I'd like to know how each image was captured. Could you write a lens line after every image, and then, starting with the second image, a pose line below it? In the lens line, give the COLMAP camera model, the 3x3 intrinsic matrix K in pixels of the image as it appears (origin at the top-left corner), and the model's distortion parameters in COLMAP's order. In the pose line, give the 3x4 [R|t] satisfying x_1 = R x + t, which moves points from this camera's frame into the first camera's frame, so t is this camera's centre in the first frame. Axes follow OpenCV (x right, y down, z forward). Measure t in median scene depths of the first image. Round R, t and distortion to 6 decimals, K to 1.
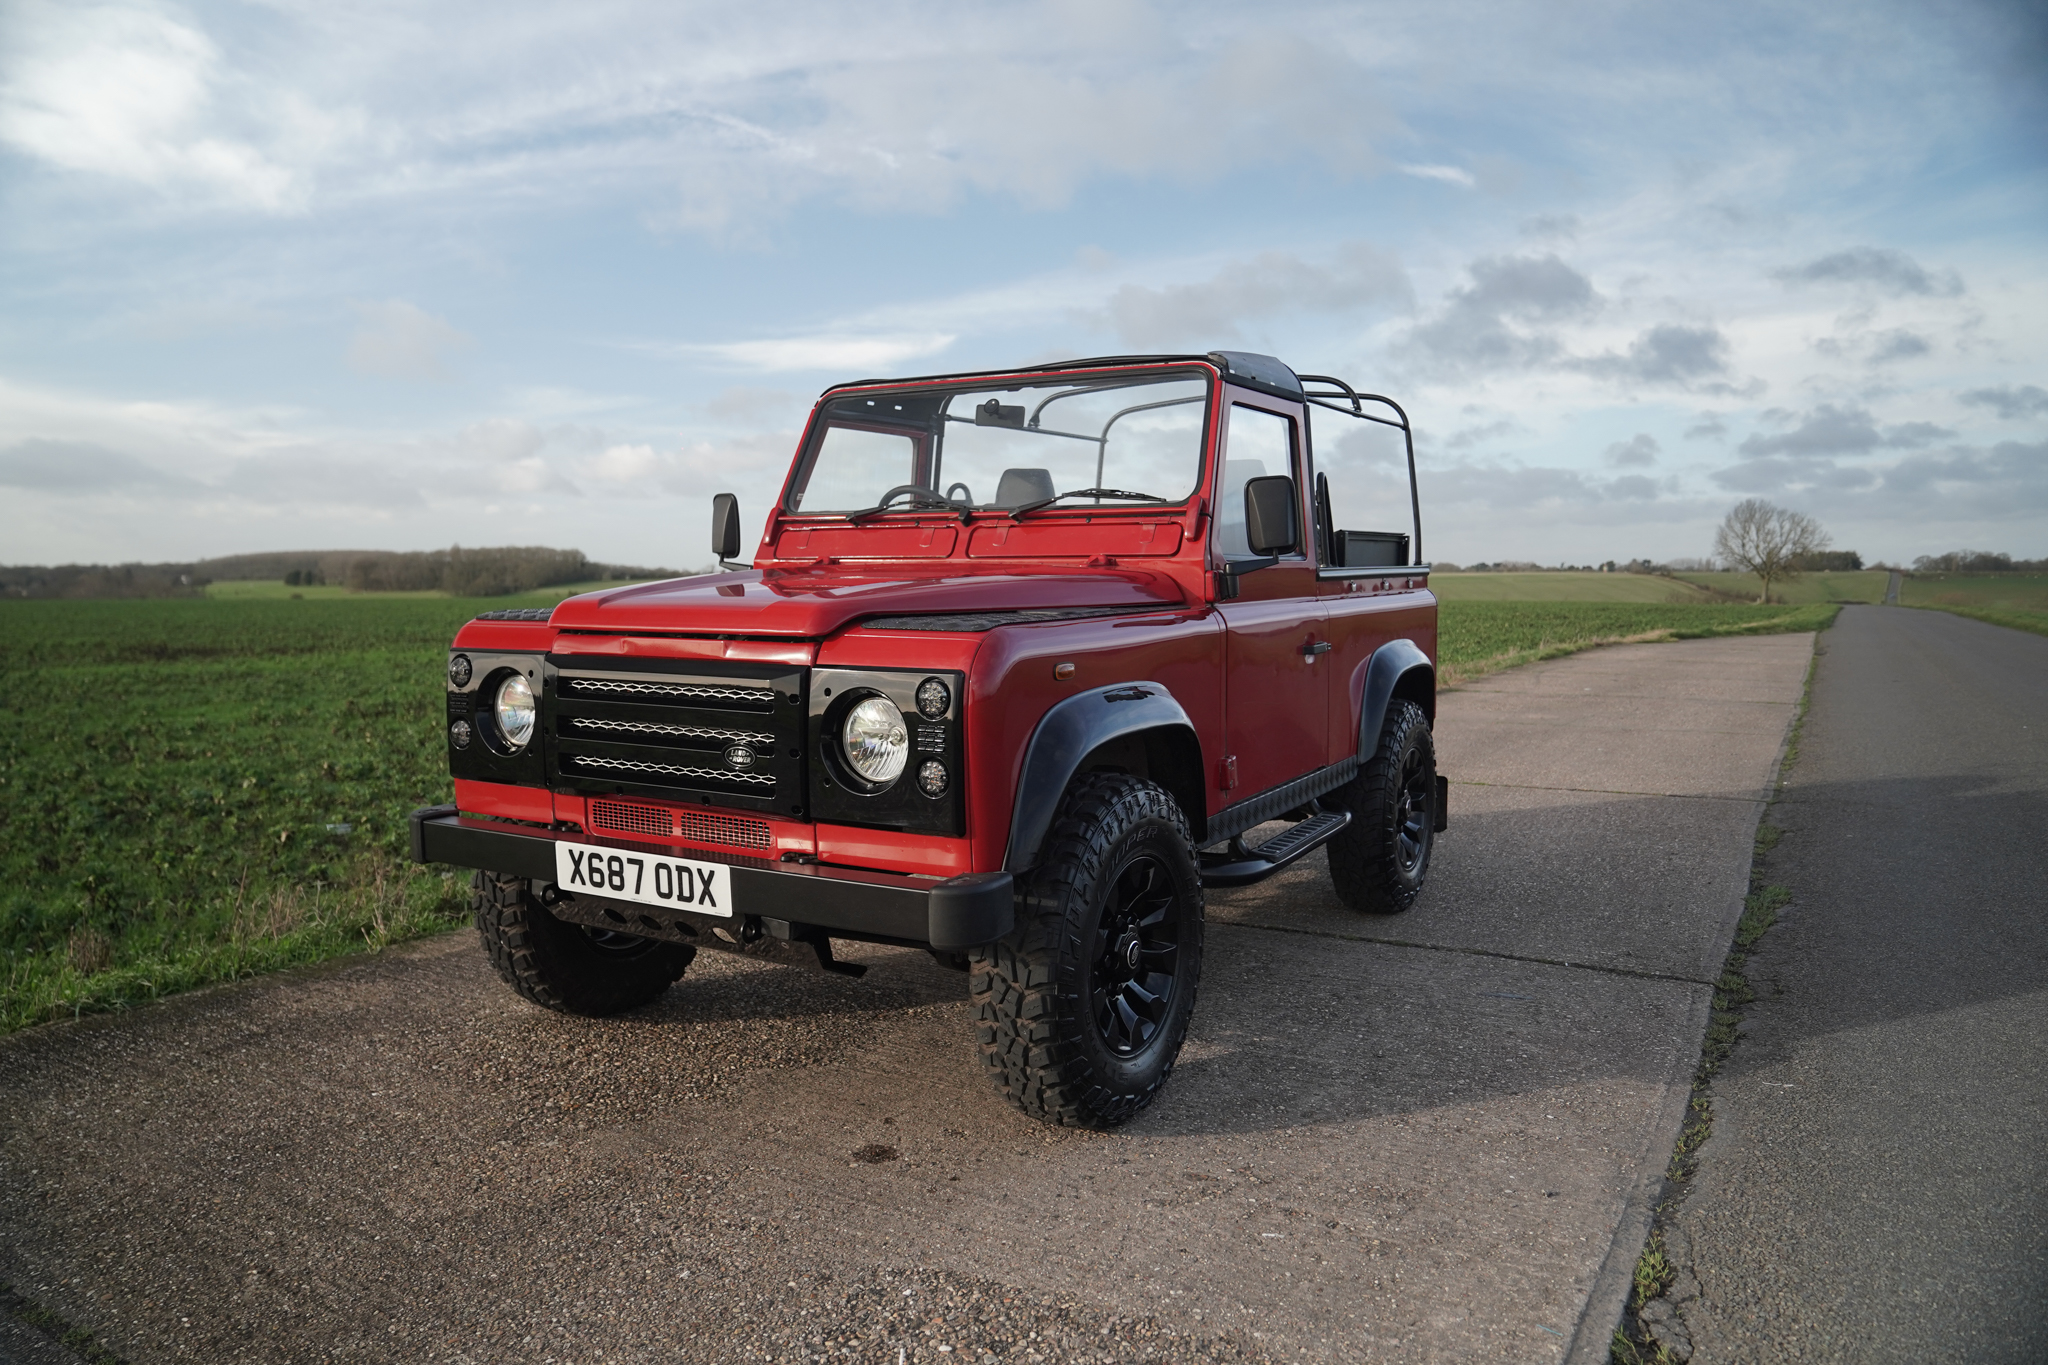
lens RADIAL K [[1412.7, 0, 1066.7], [0, 1412.7, 683.6], [0, 0, 1]] dist [-0.106537, 0.075190]
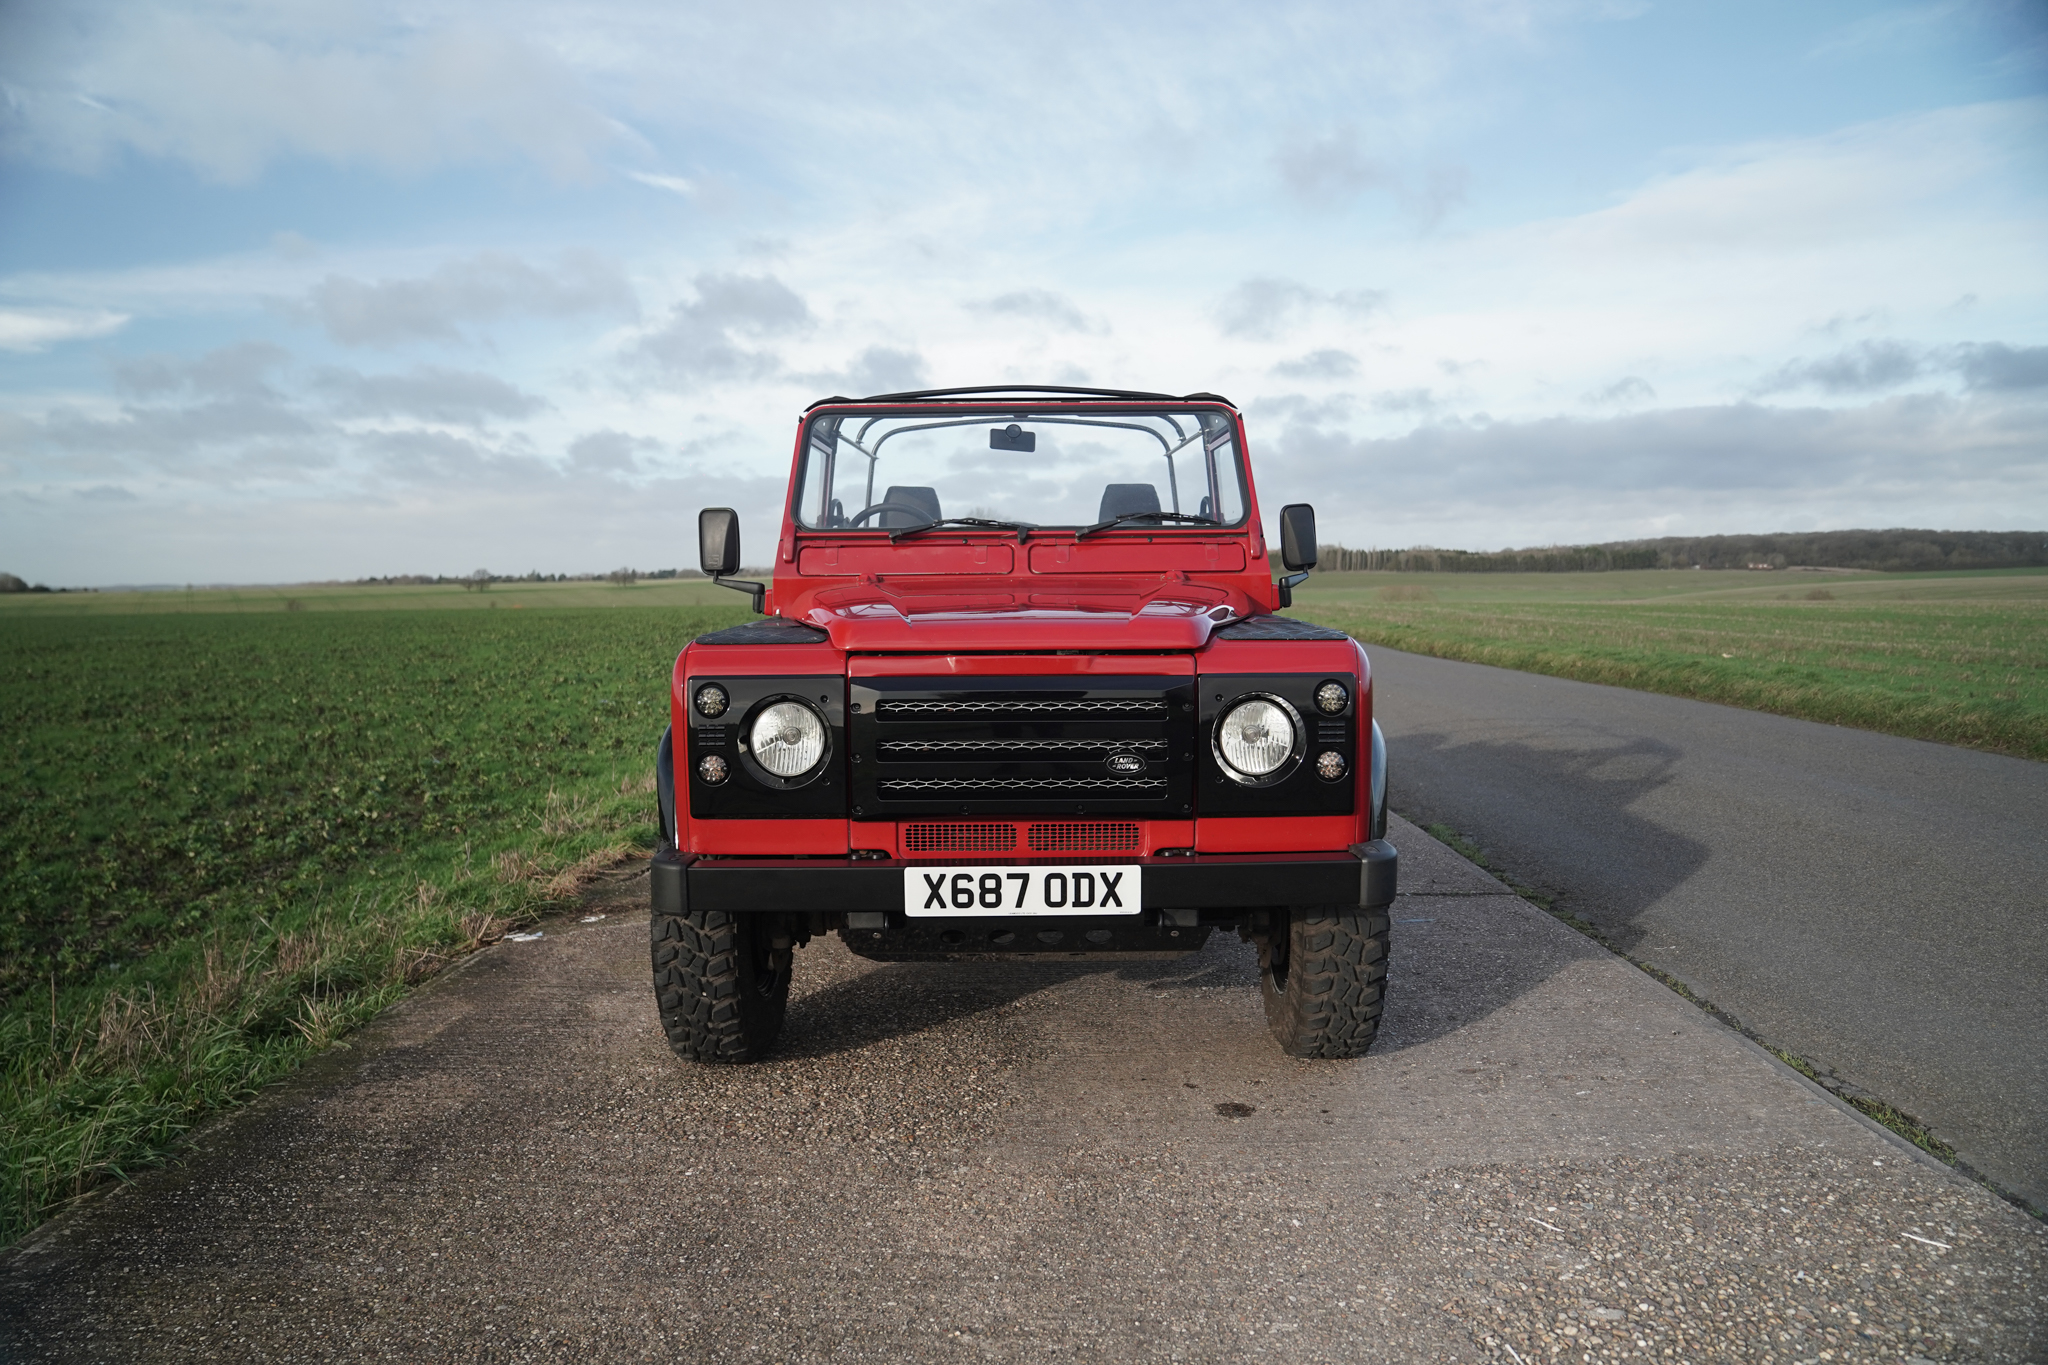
lens RADIAL K [[1396.8, 0, 1024.0], [0, 1396.8, 682.5], [0, 0, 1]] dist [-0.115563, 0.092188]
pose [[0.873561, -0.046535, 0.484485, -0.773707], [0.048611, 0.998783, 0.008284, -0.021088], [-0.484281, 0.016315, 0.874760, 0.105744]]
